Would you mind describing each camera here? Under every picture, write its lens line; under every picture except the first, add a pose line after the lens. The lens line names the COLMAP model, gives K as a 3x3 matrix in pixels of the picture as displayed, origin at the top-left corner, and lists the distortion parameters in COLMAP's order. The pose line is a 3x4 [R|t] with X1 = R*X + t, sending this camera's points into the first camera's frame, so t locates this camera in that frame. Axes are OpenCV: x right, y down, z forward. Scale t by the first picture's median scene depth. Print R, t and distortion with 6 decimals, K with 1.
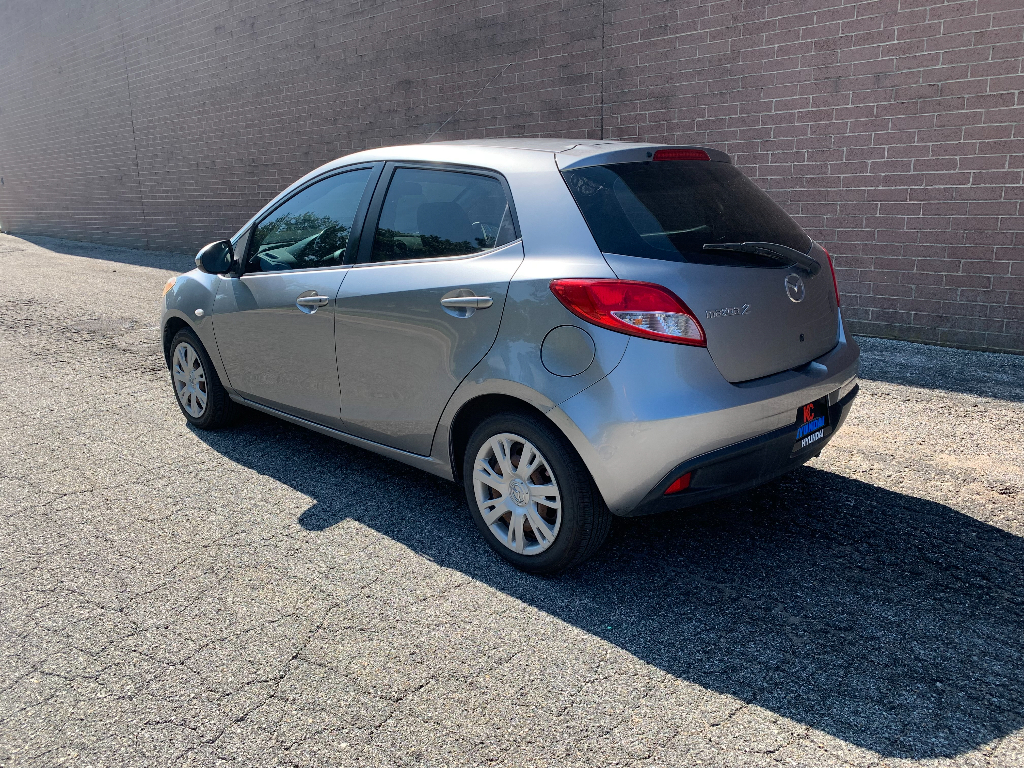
lens RADIAL K [[786.6, 0, 512.0], [0, 786.6, 384.0], [0, 0, 1]] dist [0.002422, 0.014263]
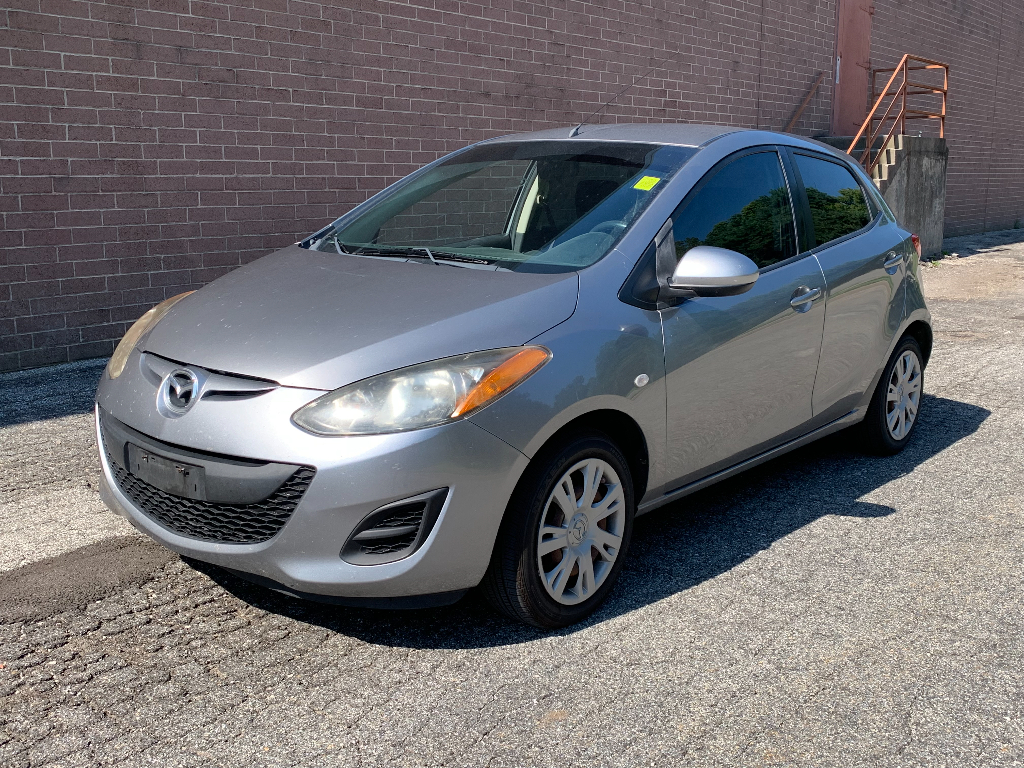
lens RADIAL K [[1058.9, 0, 545.1], [0, 1058.9, 380.1], [0, 0, 1]] dist [0.012536, -0.005832]
pose [[-0.098260, -0.183142, 0.978163, -1.063317], [0.225310, 0.953303, 0.201121, -0.249453], [-0.969320, 0.240152, -0.052408, 1.014874]]
